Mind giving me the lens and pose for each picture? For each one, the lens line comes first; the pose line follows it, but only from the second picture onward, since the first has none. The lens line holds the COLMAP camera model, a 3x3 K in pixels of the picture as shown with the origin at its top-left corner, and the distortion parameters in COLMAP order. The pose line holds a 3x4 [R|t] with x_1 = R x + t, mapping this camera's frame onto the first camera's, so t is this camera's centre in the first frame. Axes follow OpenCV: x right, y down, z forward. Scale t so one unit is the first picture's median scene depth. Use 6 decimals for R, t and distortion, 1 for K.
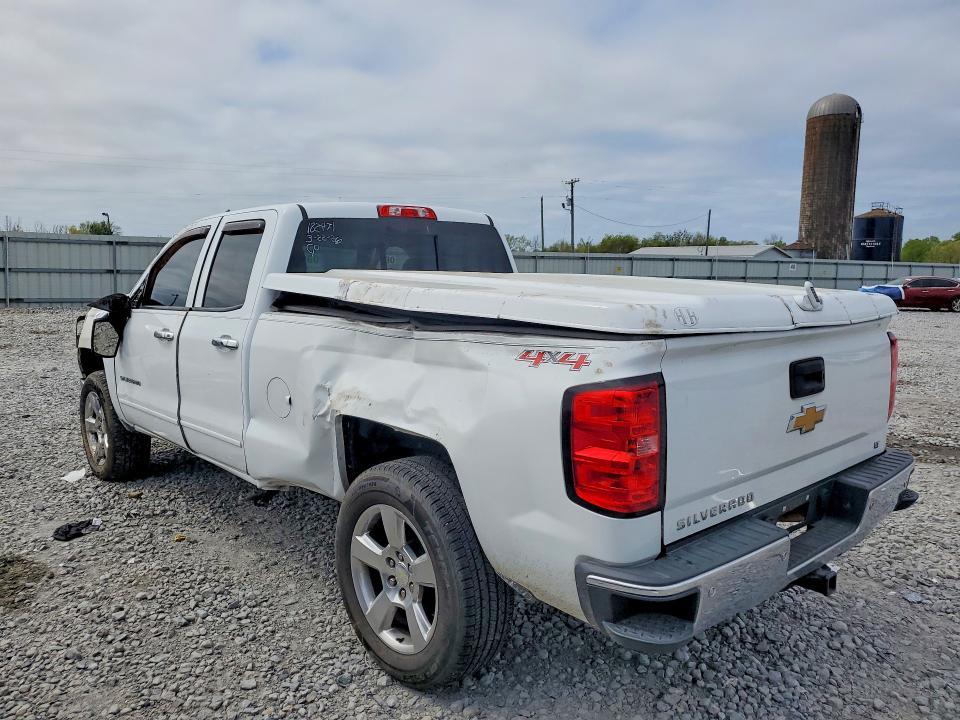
lens RADIAL K [[722.1, 0, 473.5], [0, 722.1, 356.9], [0, 0, 1]] dist [0.014832, -0.001233]
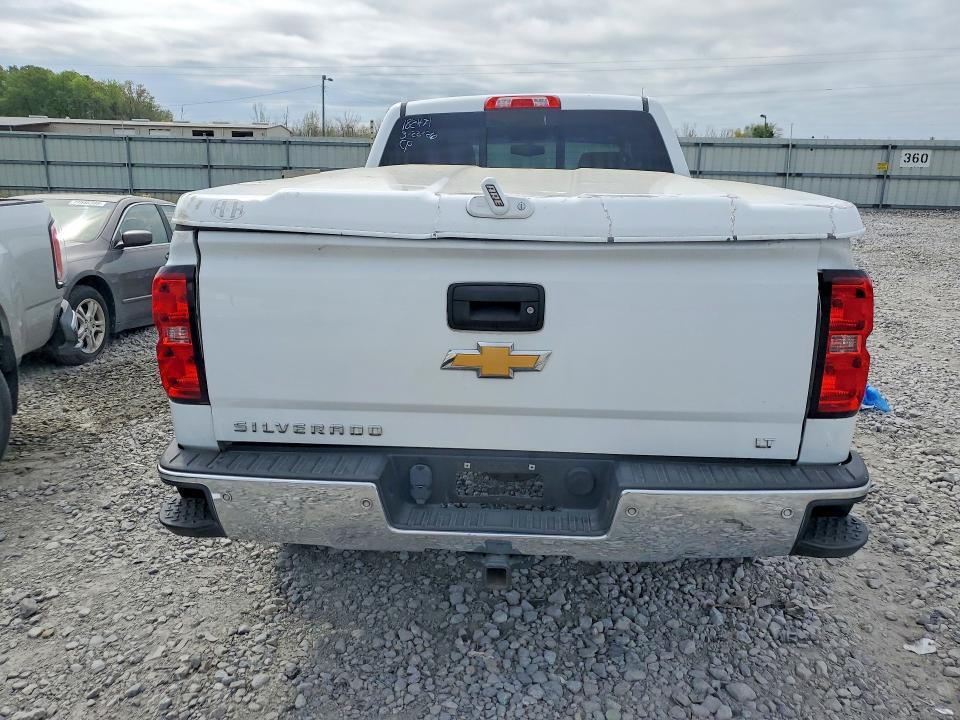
lens RADIAL K [[722.1, 0, 474.6], [0, 722.1, 367.3], [0, 0, 1]] dist [0.014832, -0.001233]
pose [[0.674623, 0.192679, -0.712572, 0.779362], [-0.089081, 0.979528, 0.180527, -0.034325], [0.732767, -0.058311, 0.677976, 0.376664]]
